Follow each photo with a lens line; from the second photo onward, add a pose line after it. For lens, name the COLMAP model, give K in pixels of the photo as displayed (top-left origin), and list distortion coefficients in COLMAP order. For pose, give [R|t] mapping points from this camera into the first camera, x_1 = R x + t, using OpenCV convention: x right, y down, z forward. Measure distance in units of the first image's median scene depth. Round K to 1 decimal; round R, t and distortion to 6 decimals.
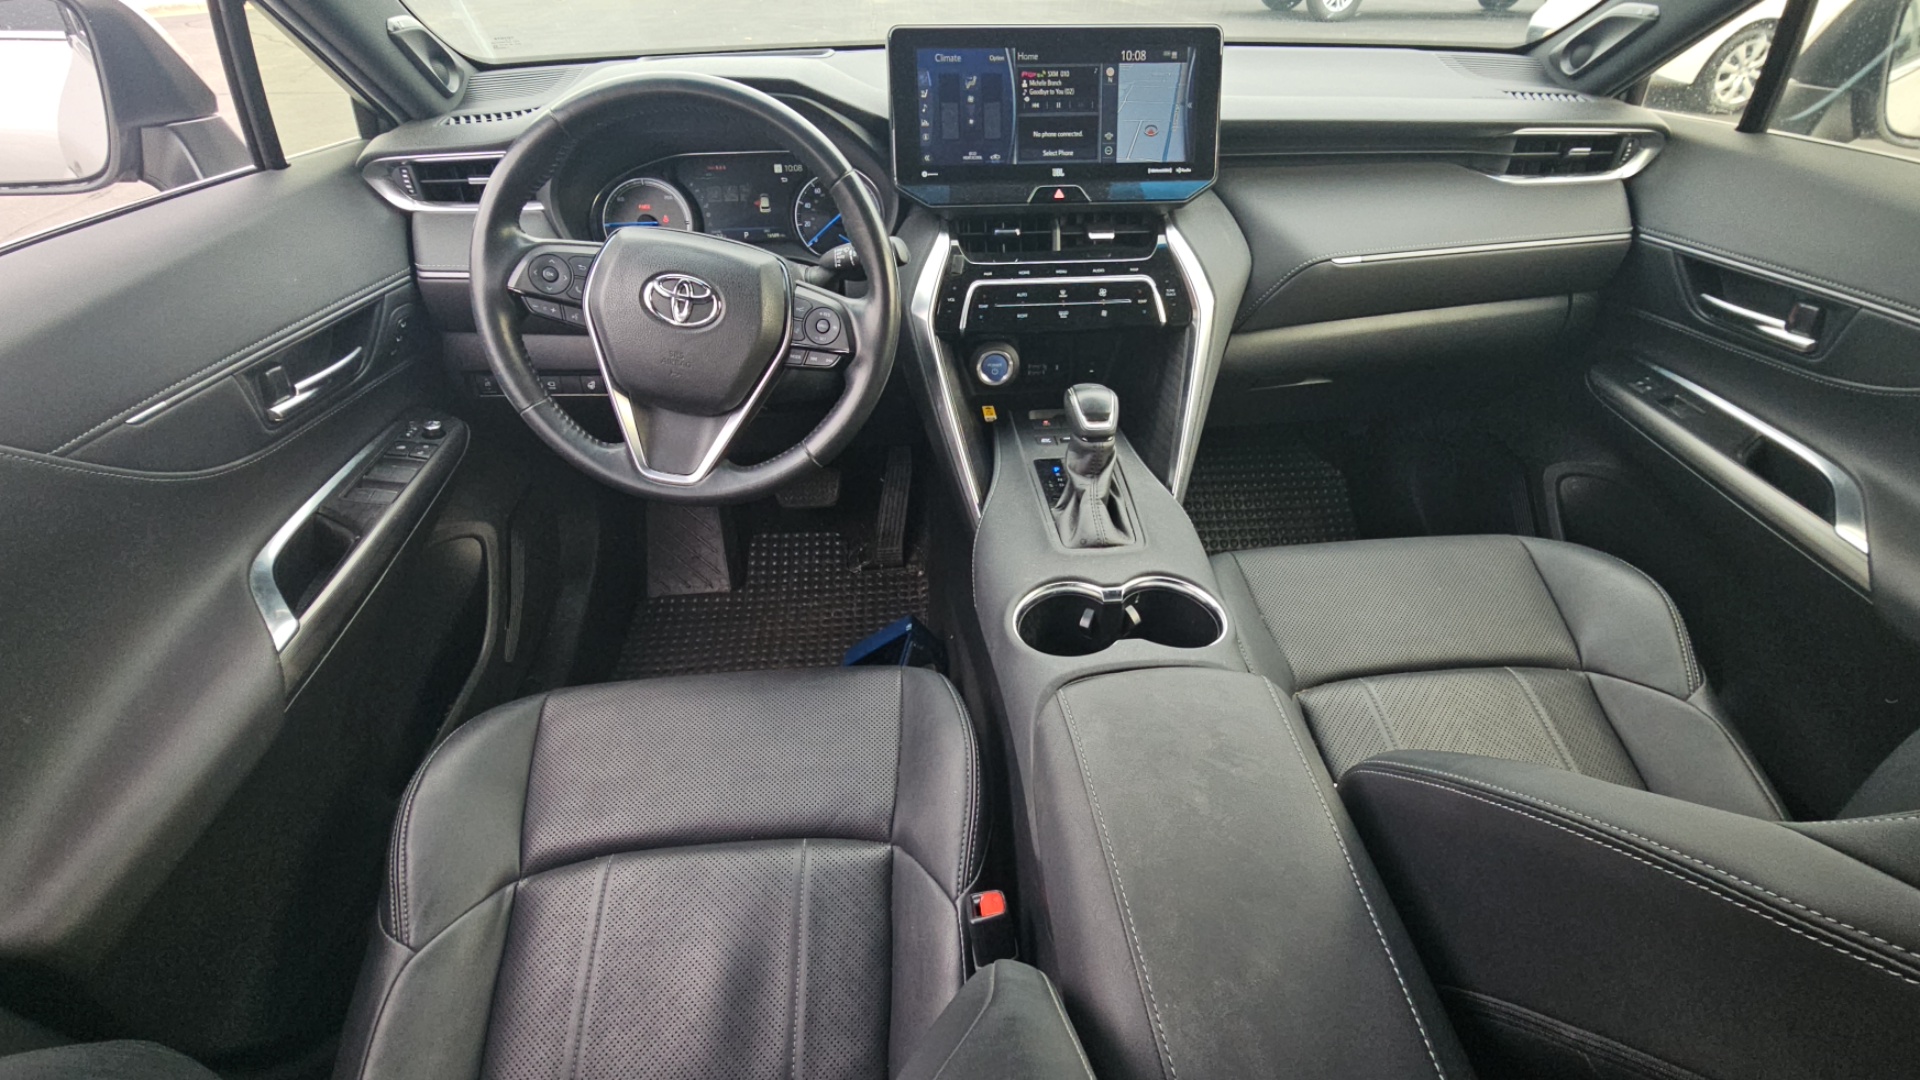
lens RADIAL K [[853.3, 0, 980.2], [0, 853.3, 545.5], [0, 0, 1]] dist [0.005683, -0.004629]
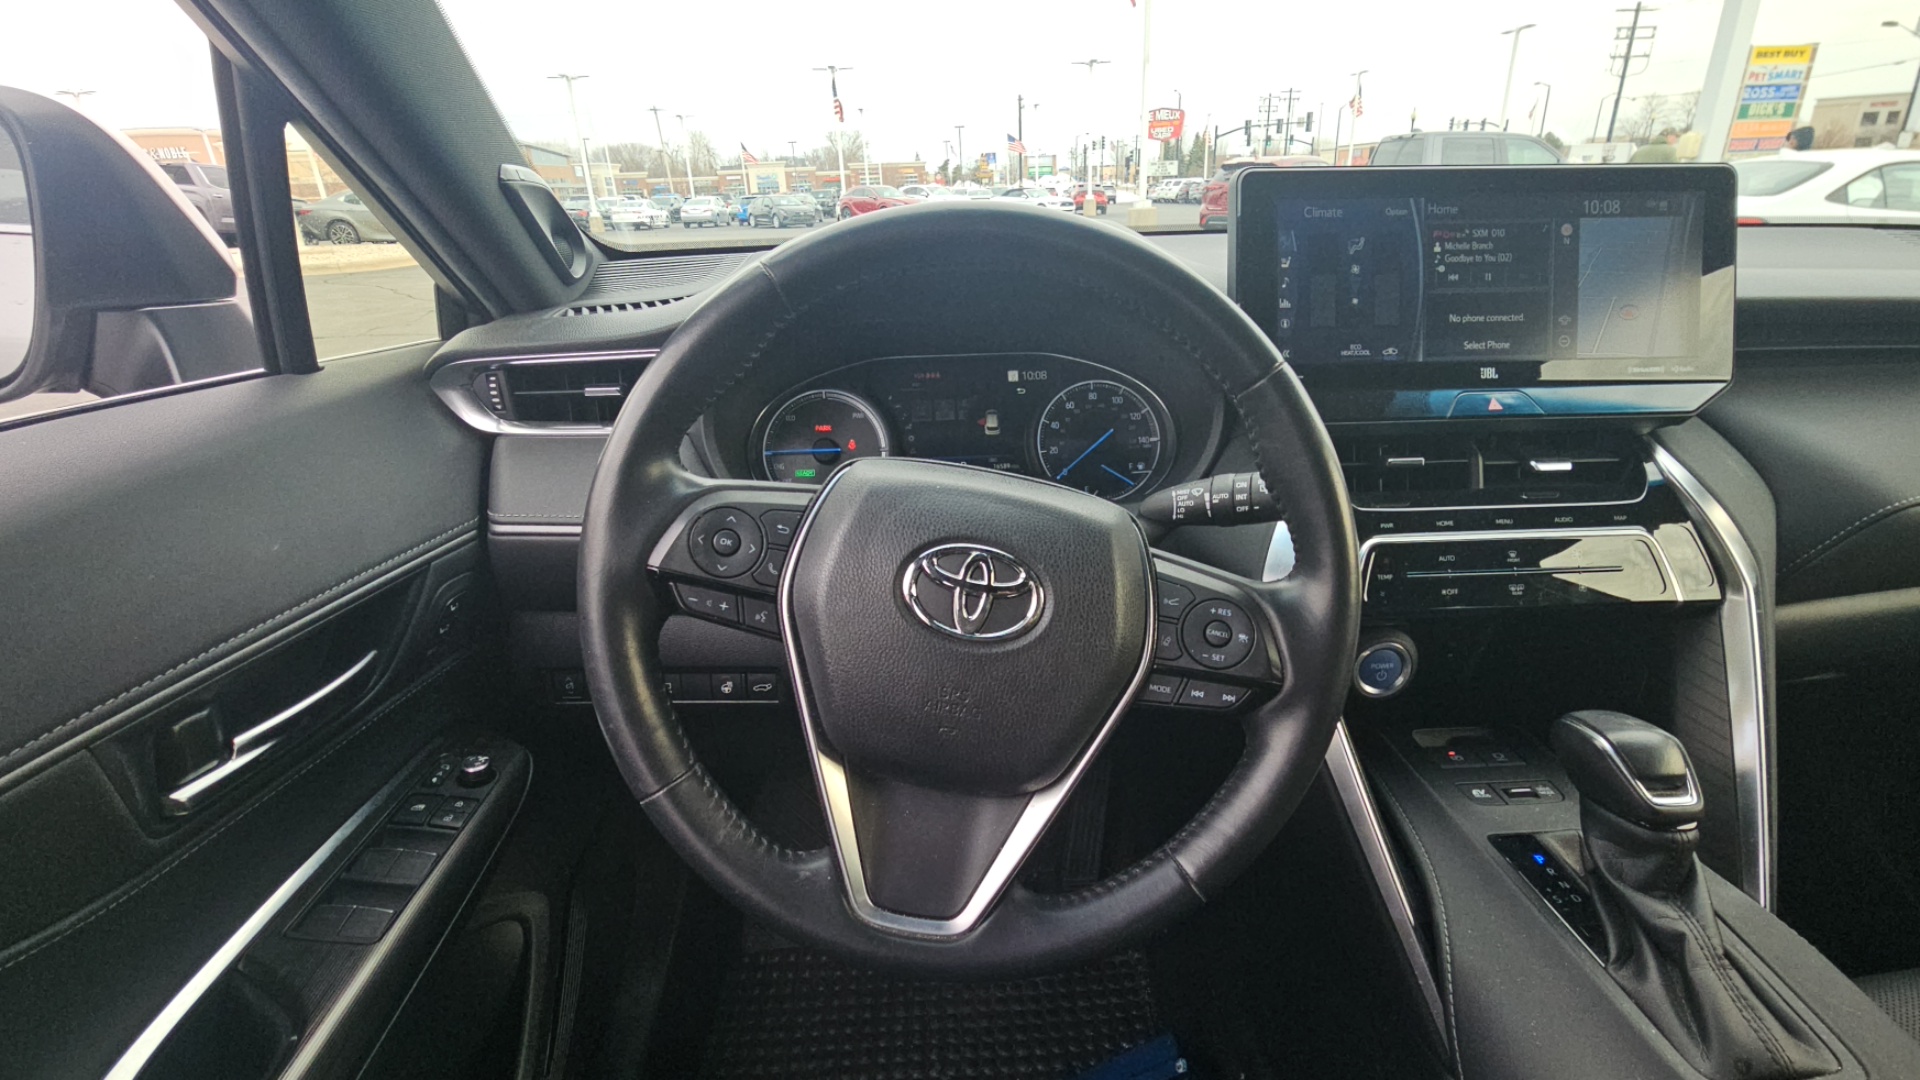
lens RADIAL K [[853.3, 0, 980.2], [0, 853.3, 545.5], [0, 0, 1]] dist [0.005683, -0.004629]
pose [[0.999056, 0.001003, -0.043438, -0.261689], [-0.011510, 0.970127, -0.242324, -0.152645], [0.041897, 0.242595, 0.969222, 0.396589]]
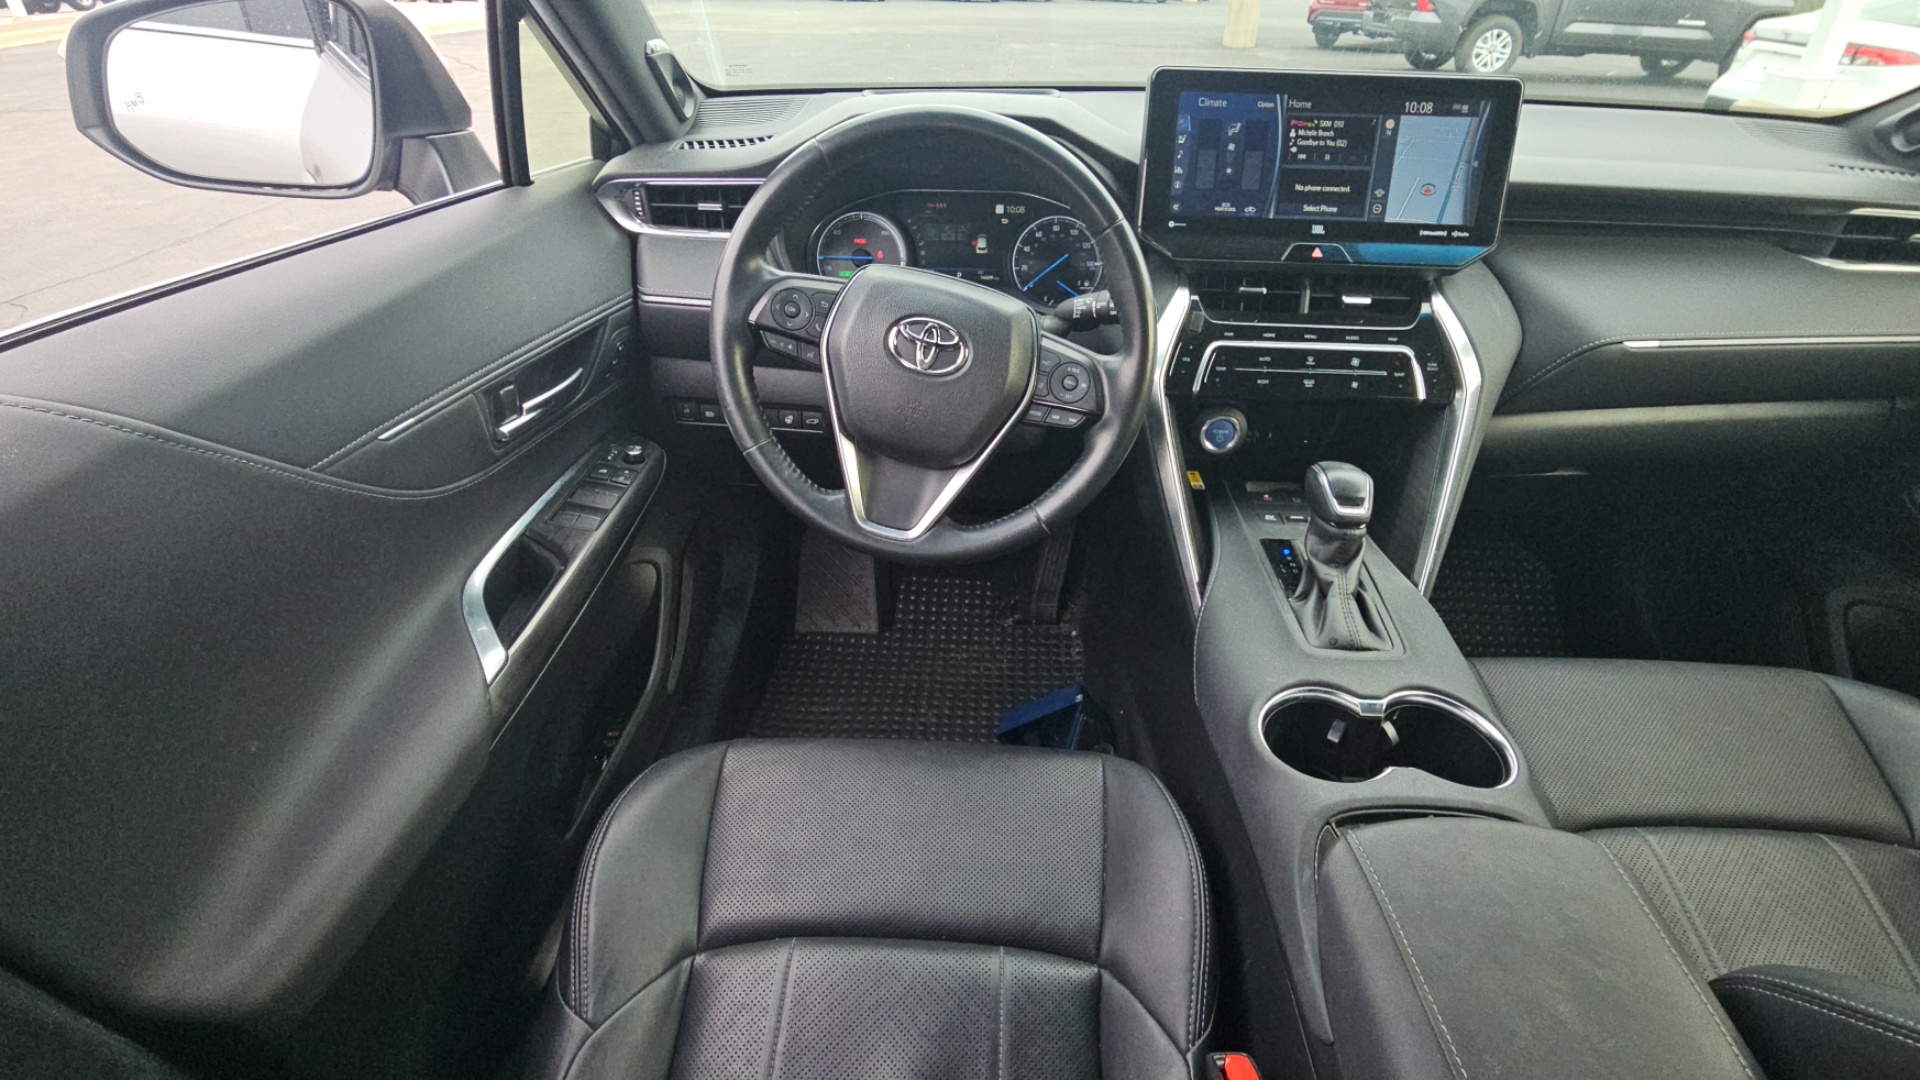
lens RADIAL K [[853.3, 0, 980.2], [0, 853.3, 545.5], [0, 0, 1]] dist [0.005683, -0.004629]
pose [[0.991412, 0.088226, -0.096528, -0.149238], [-0.092038, 0.995113, -0.035773, -0.034787], [0.092900, 0.044350, 0.994687, 0.073282]]
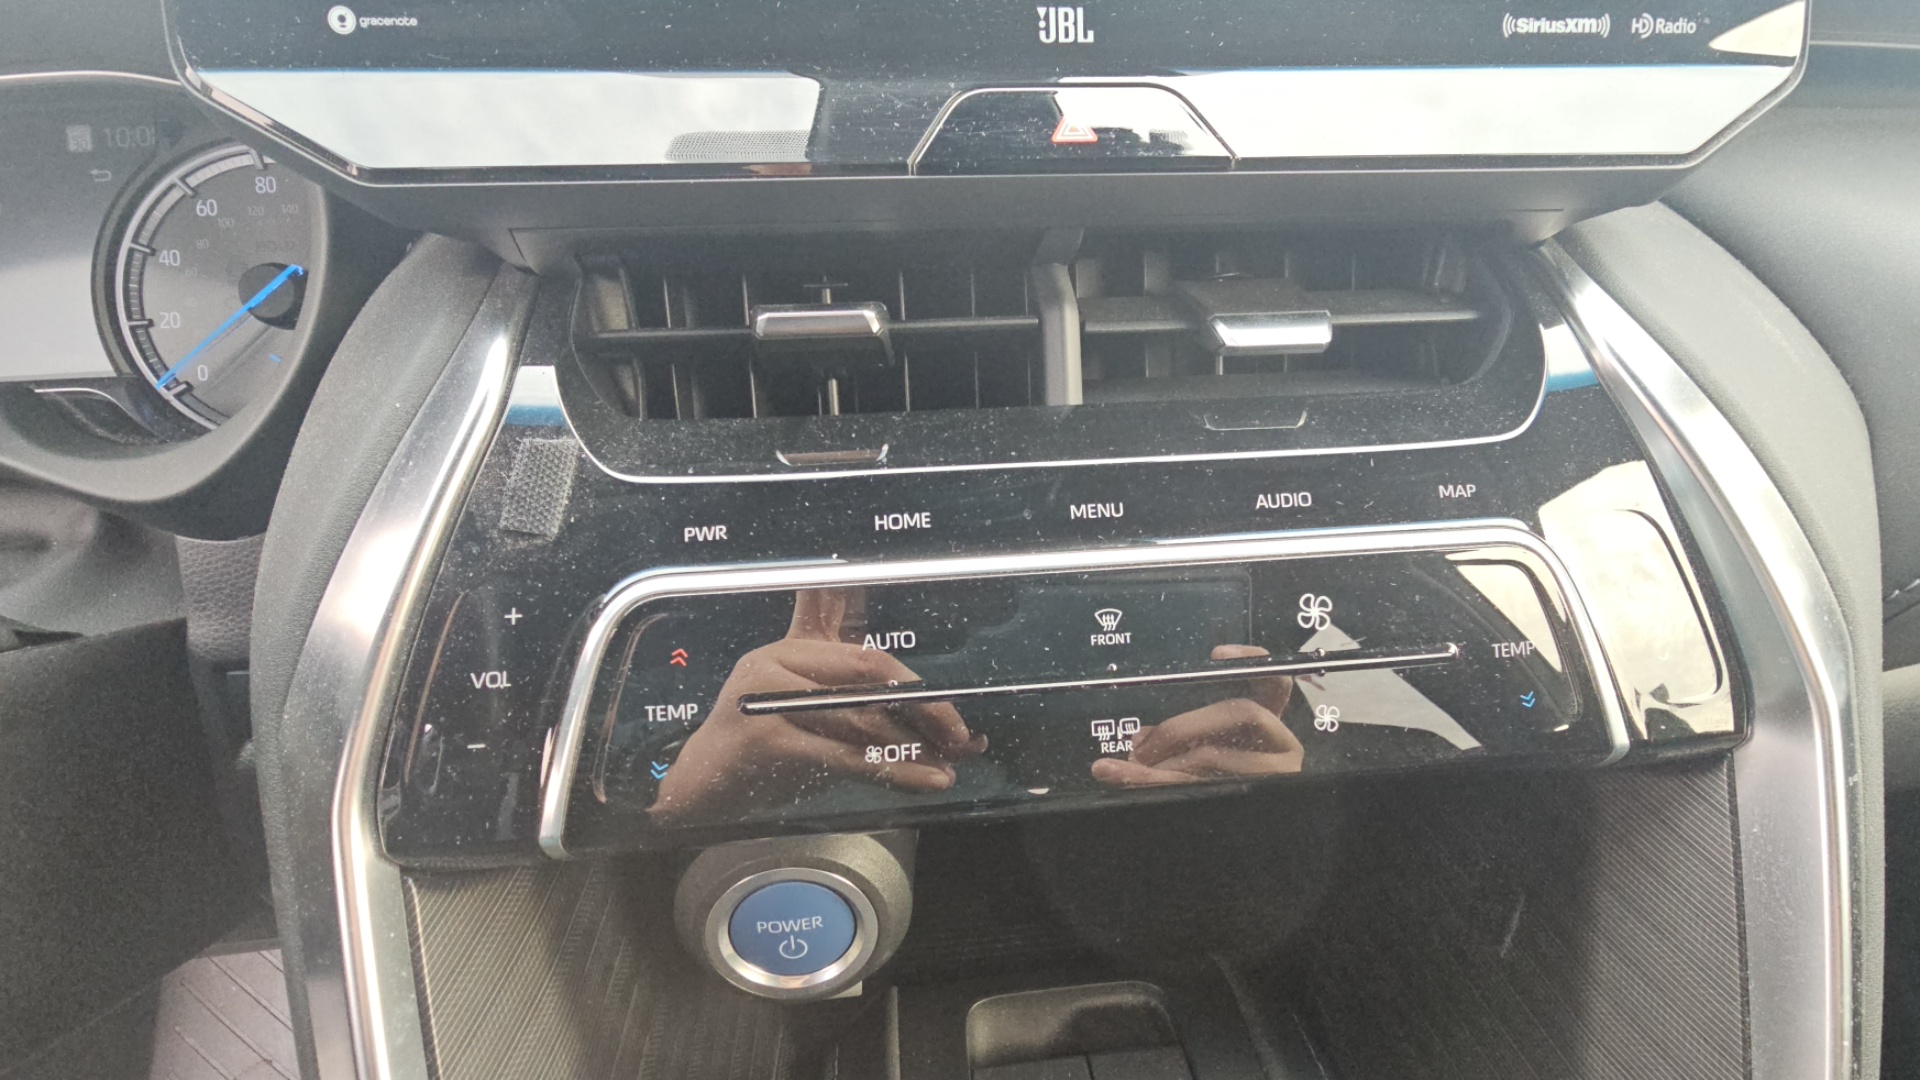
lens RADIAL K [[850.8, 0, 973.0], [0, 850.8, 538.5], [0, 0, 1]] dist [0.013795, -0.010504]
pose [[0.999809, -0.015965, 0.011249, 0.066101], [0.017508, 0.987916, -0.153997, -0.290811], [-0.008654, 0.154165, 0.988007, 0.826010]]
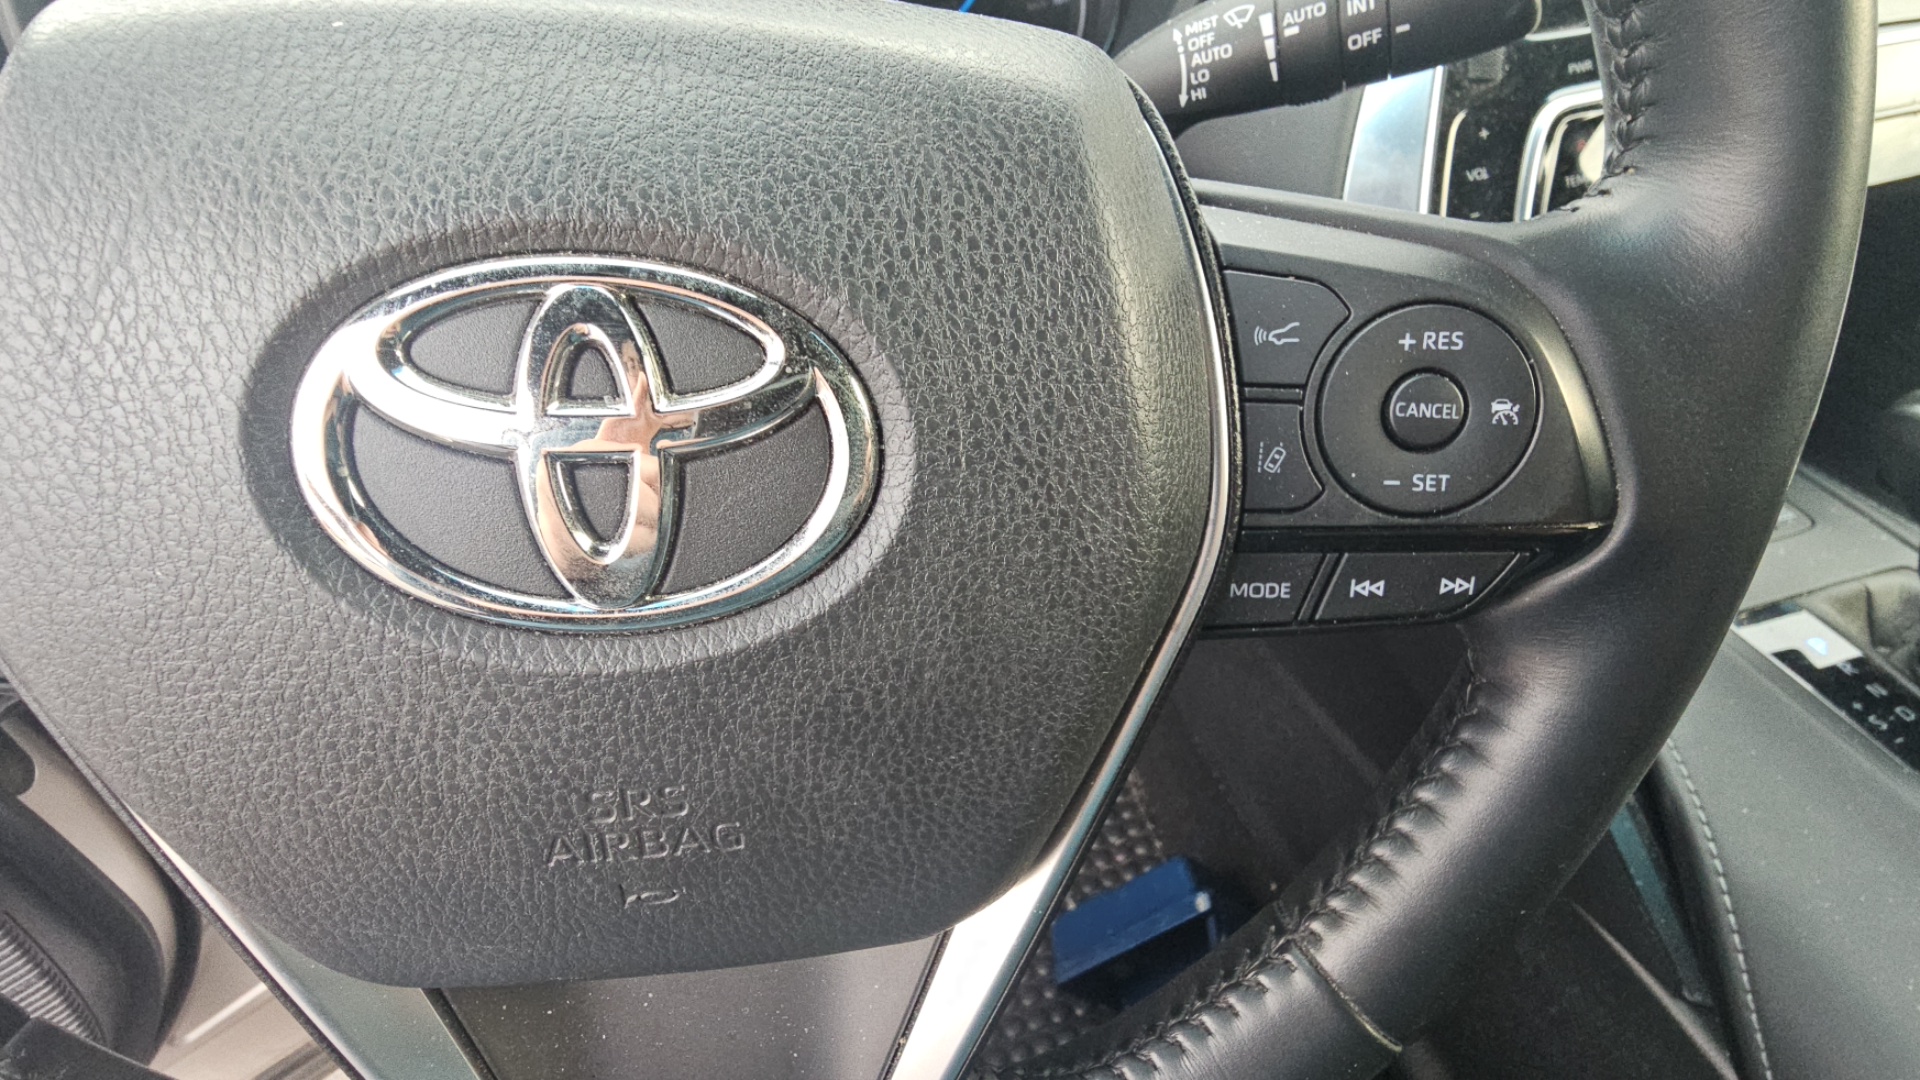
lens RADIAL K [[877.1, 0, 981.4], [0, 877.1, 536.2], [0, 0, 1]] dist [0.000700, -0.001377]
pose [[0.983934, -0.175211, 0.034289, -0.241146], [0.171444, 0.980855, 0.092360, -0.223499], [-0.049815, -0.084998, 0.995135, 0.697493]]
